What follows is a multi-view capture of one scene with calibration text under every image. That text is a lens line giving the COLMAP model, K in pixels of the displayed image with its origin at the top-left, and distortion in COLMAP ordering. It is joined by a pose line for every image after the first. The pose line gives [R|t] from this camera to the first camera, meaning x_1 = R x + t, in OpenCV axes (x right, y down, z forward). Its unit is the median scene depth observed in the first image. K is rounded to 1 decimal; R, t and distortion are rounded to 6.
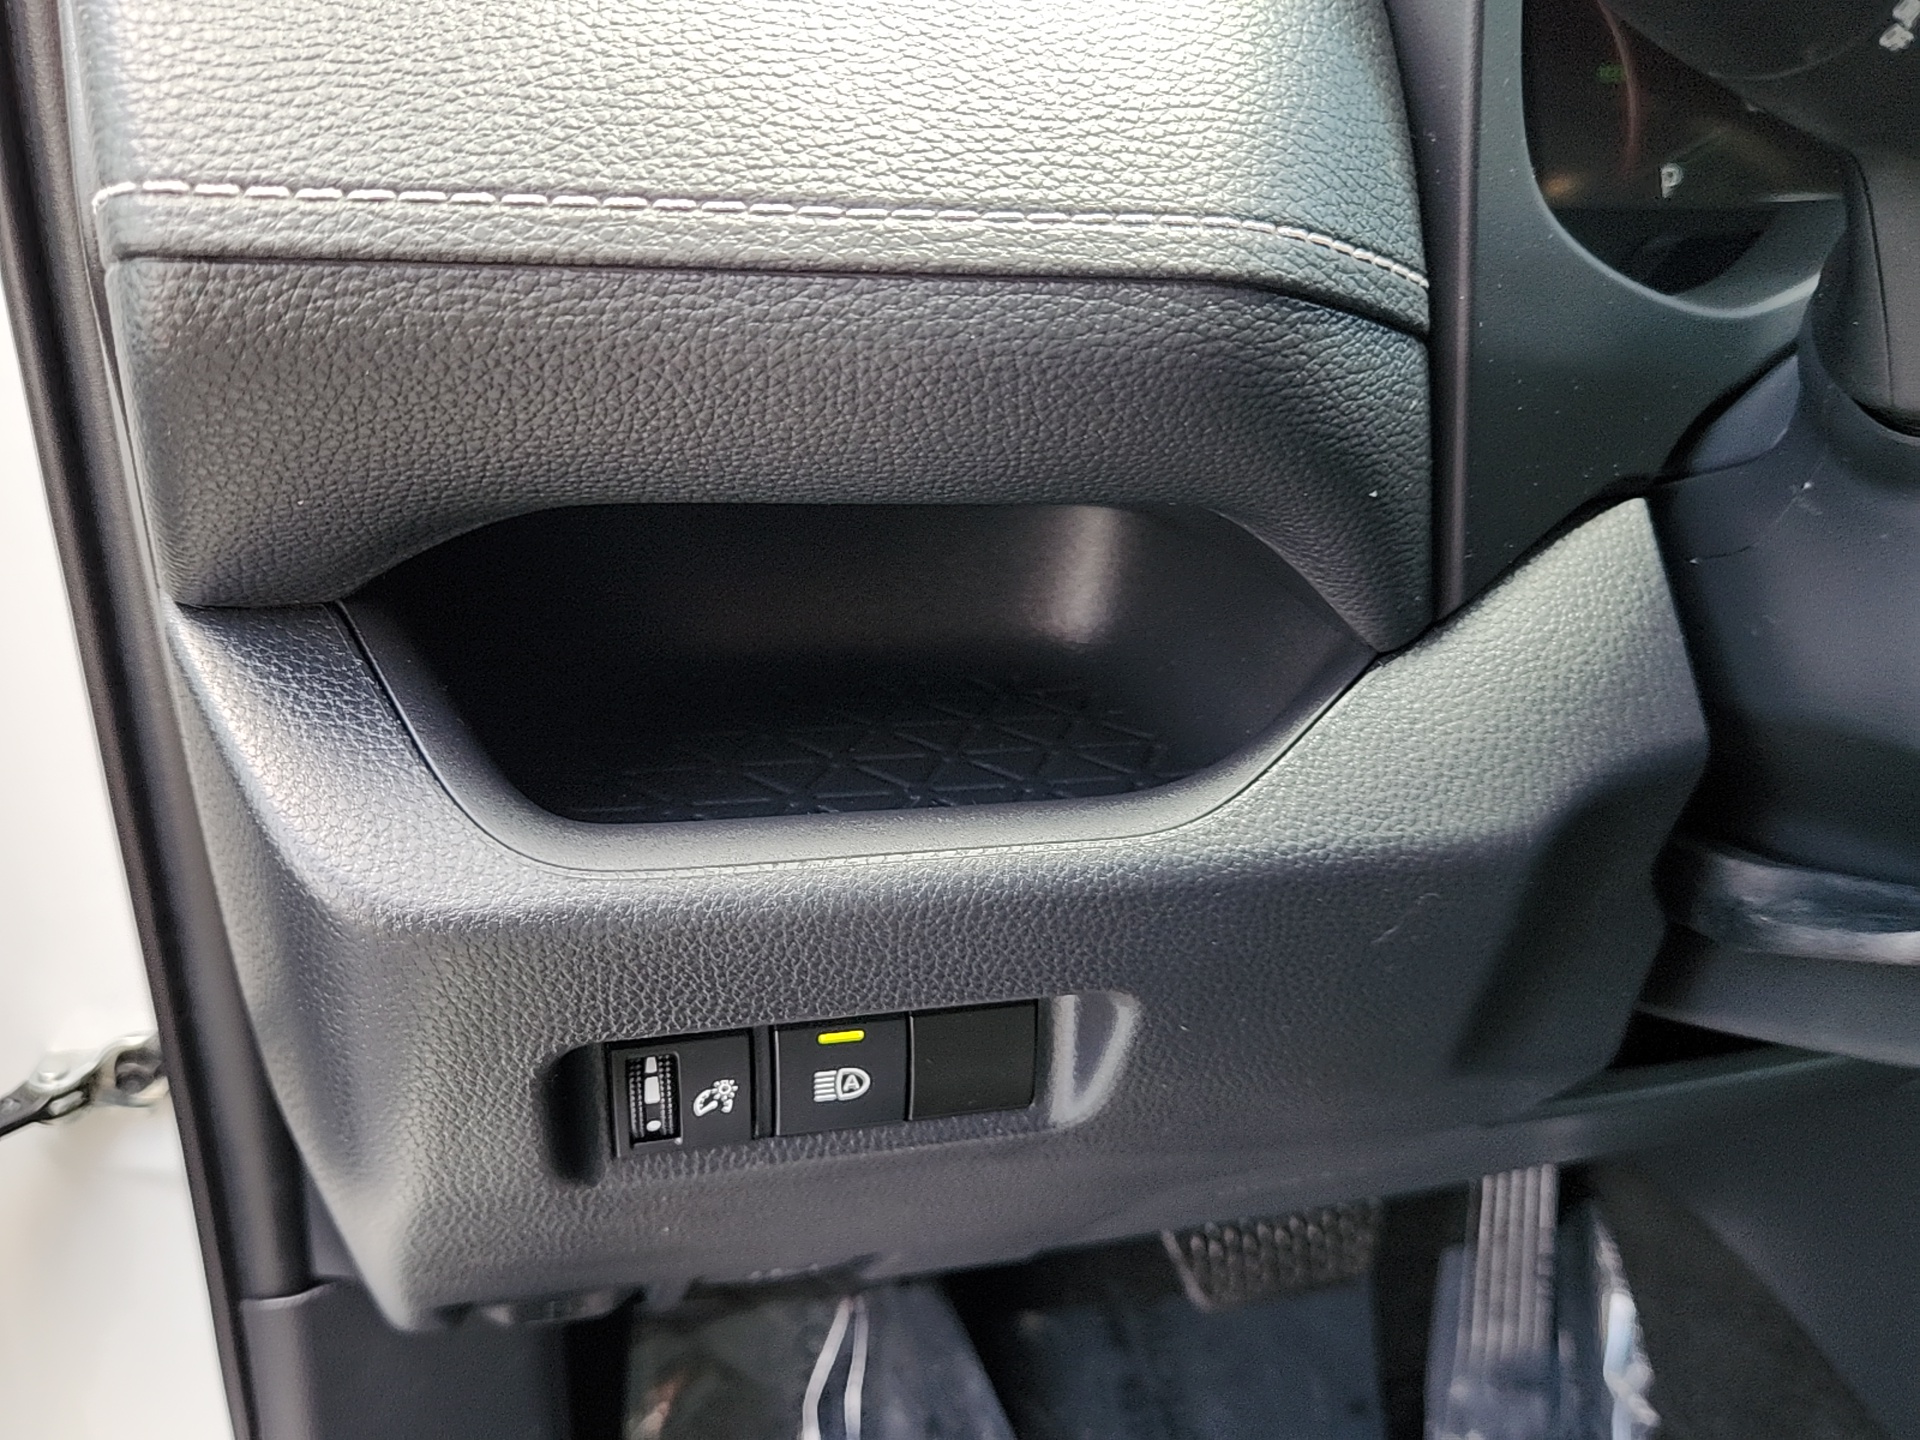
lens RADIAL K [[1539.9, 0, 964.7], [0, 1539.9, 744.9], [0, 0, 1]] dist [0.051636, -0.060584]
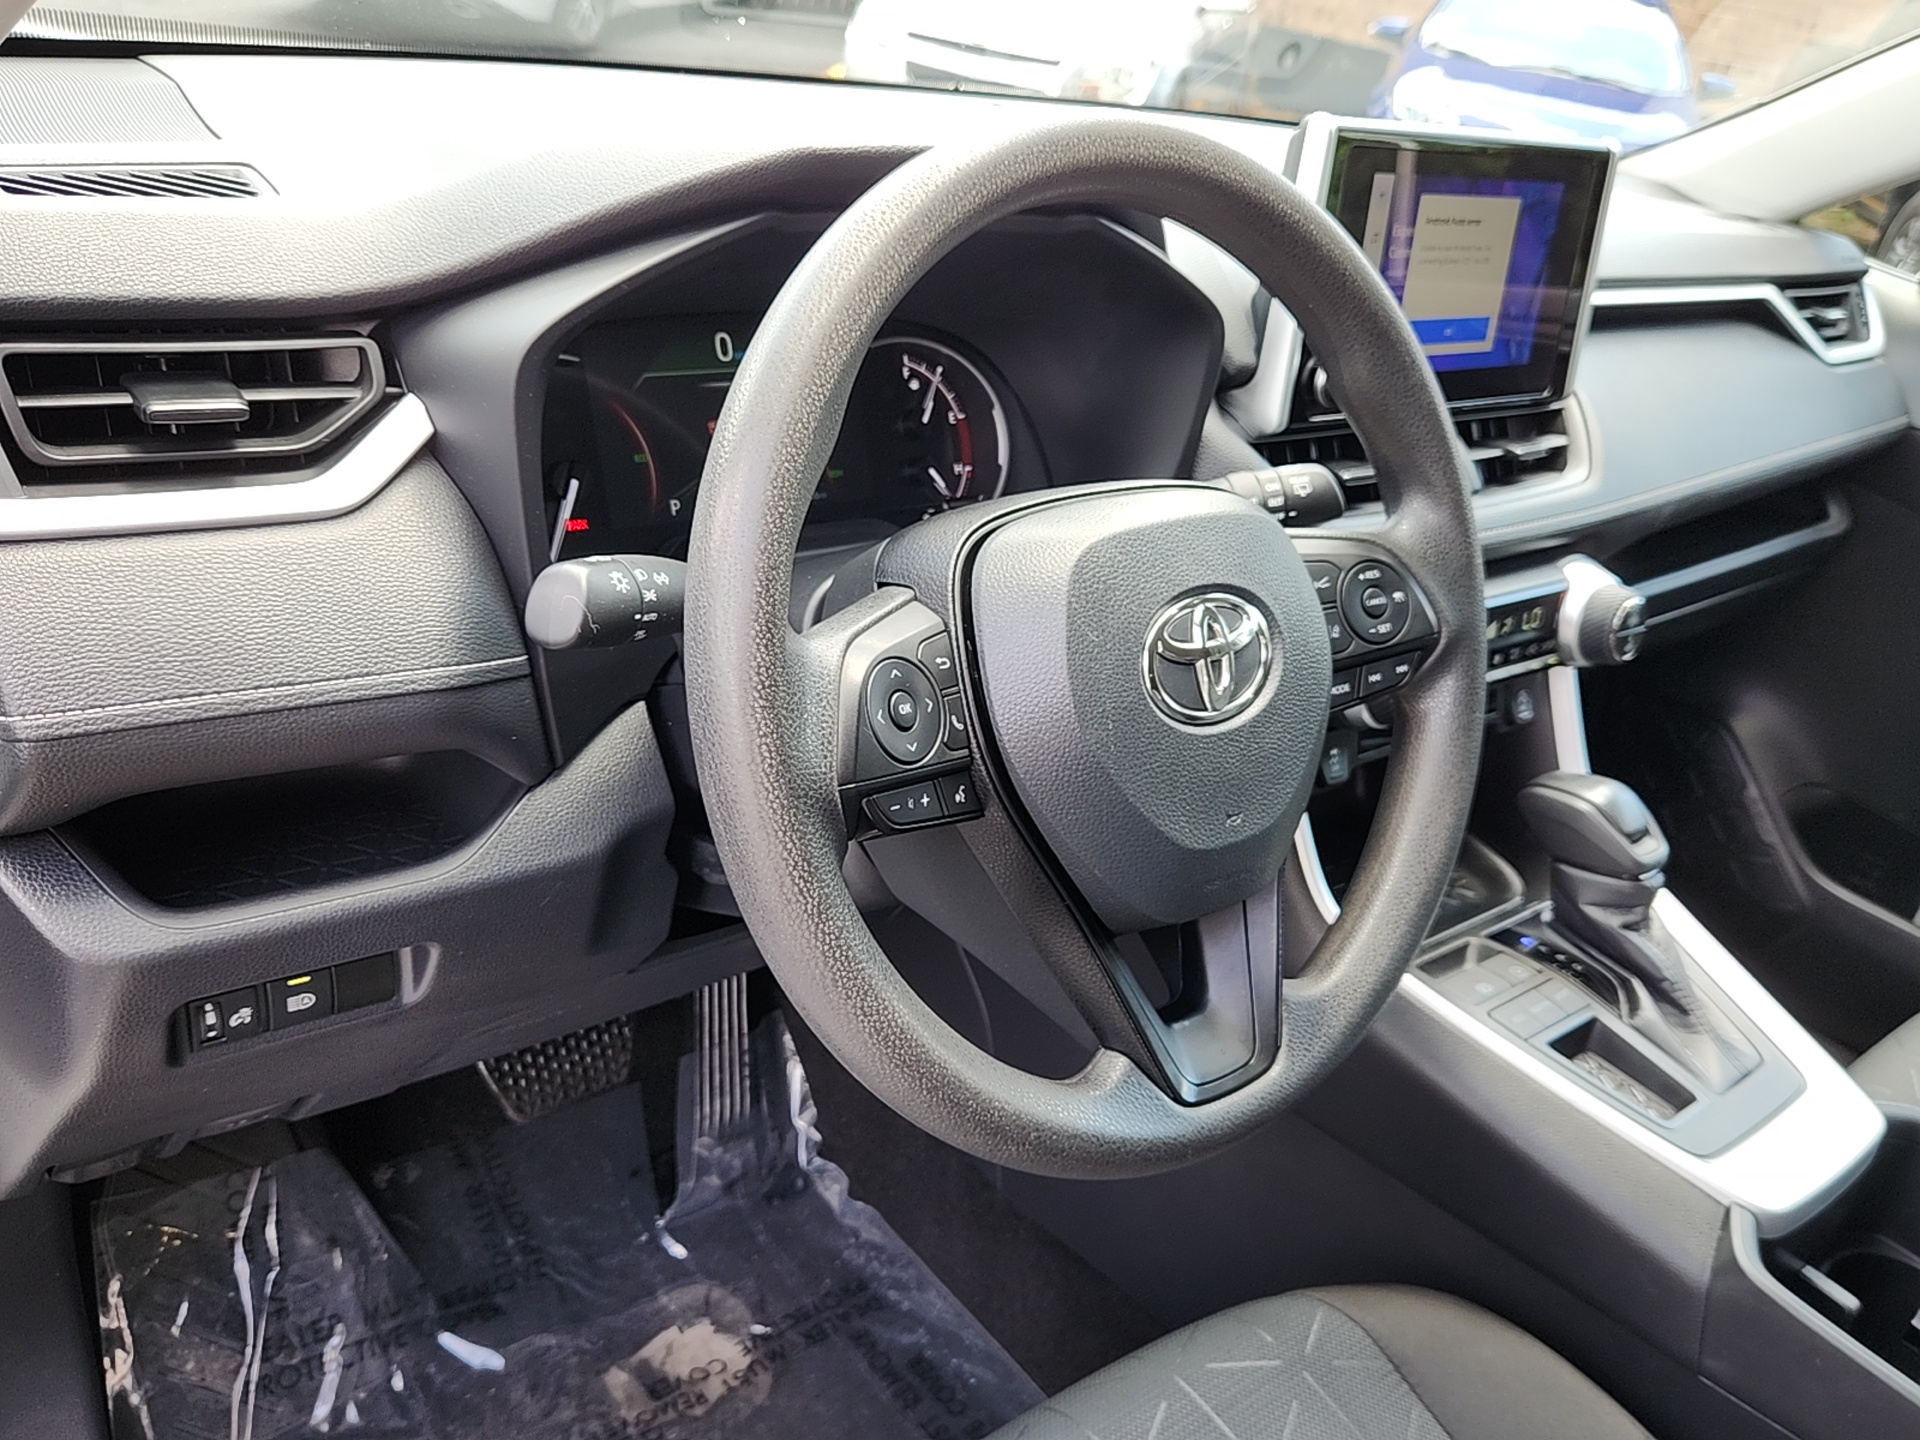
lens RADIAL K [[1539.9, 0, 964.7], [0, 1539.9, 744.9], [0, 0, 1]] dist [0.051636, -0.060584]
pose [[0.905986, -0.098532, 0.411681, -0.098250], [0.068562, 0.993848, 0.086984, -0.272137], [-0.417719, -0.050580, 0.907167, -1.385098]]
